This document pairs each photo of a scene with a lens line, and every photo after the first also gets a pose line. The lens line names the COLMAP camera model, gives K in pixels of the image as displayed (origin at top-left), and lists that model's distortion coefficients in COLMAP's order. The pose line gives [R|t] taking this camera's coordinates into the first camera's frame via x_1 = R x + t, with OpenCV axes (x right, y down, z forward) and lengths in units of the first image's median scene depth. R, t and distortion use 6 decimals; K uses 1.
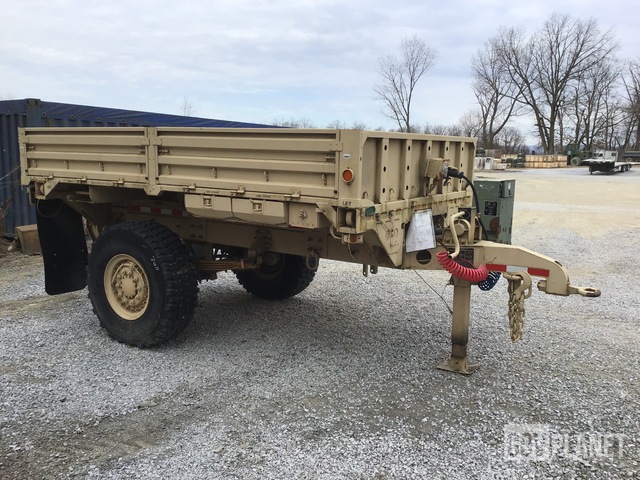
lens RADIAL K [[583.8, 0, 320.0], [0, 583.8, 240.0], [0, 0, 1]] dist [0.017319, 0.005512]
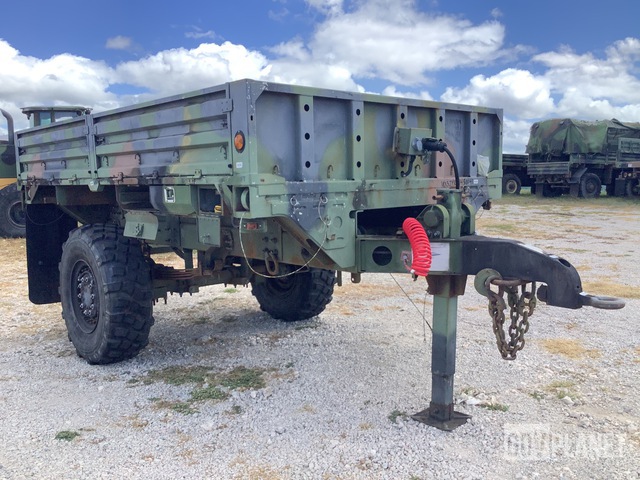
lens RADIAL K [[583.8, 0, 320.0], [0, 583.8, 240.0], [0, 0, 1]] dist [0.017319, 0.005512]
pose [[0.965502, -0.017837, -0.259785, 0.280112], [0.005176, 0.998769, -0.049339, 0.043670], [0.260345, 0.046293, 0.964405, 0.242710]]
